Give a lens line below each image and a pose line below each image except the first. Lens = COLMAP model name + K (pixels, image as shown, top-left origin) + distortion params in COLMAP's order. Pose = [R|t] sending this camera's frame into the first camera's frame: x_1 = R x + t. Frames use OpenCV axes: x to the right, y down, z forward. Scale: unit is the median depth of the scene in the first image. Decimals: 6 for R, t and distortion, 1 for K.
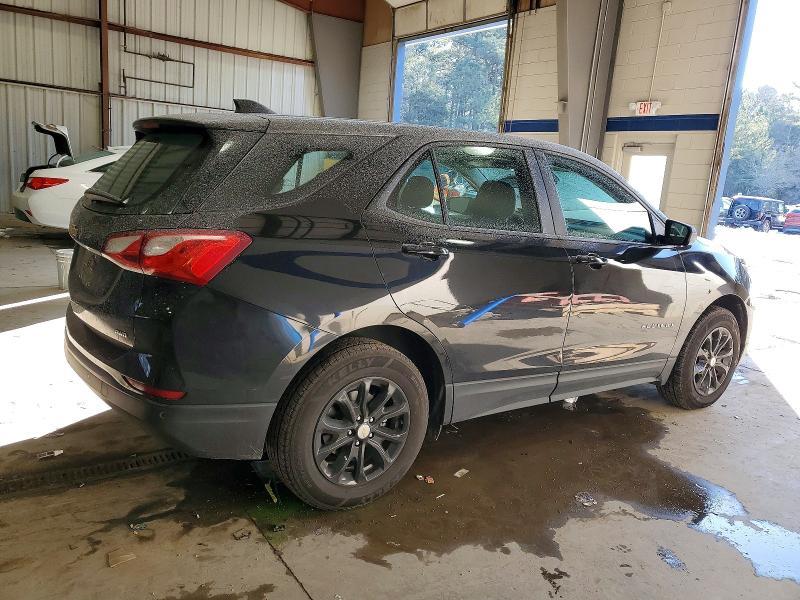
lens RADIAL K [[618.4, 0, 400.0], [0, 618.4, 300.0], [0, 0, 1]] dist [0.010857, 0.000880]
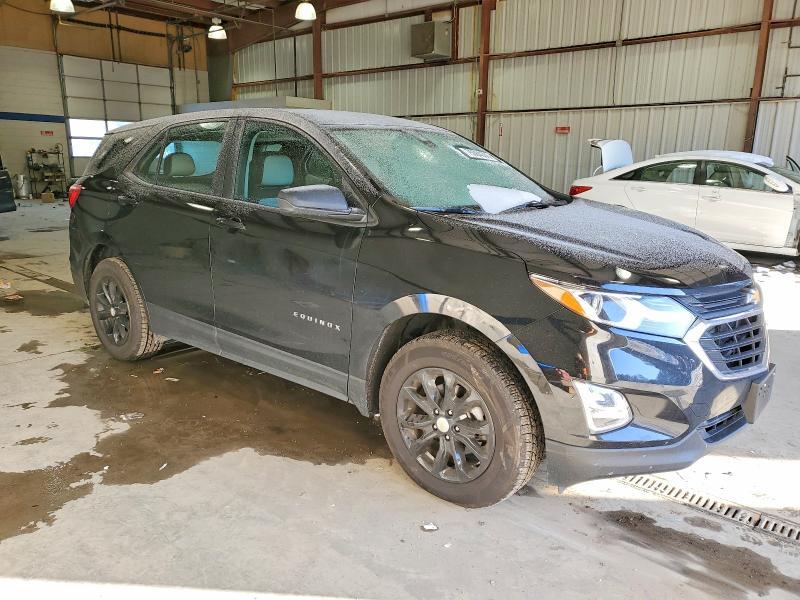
lens RADIAL K [[644.7, 0, 400.0], [0, 644.7, 300.0], [0, 0, 1]] dist [0.023439, 0.009210]
pose [[0.244186, 0.136554, -0.960066, 1.324871], [-0.186389, 0.978185, 0.091724, -0.085919], [0.951647, 0.156548, 0.264312, 0.946836]]
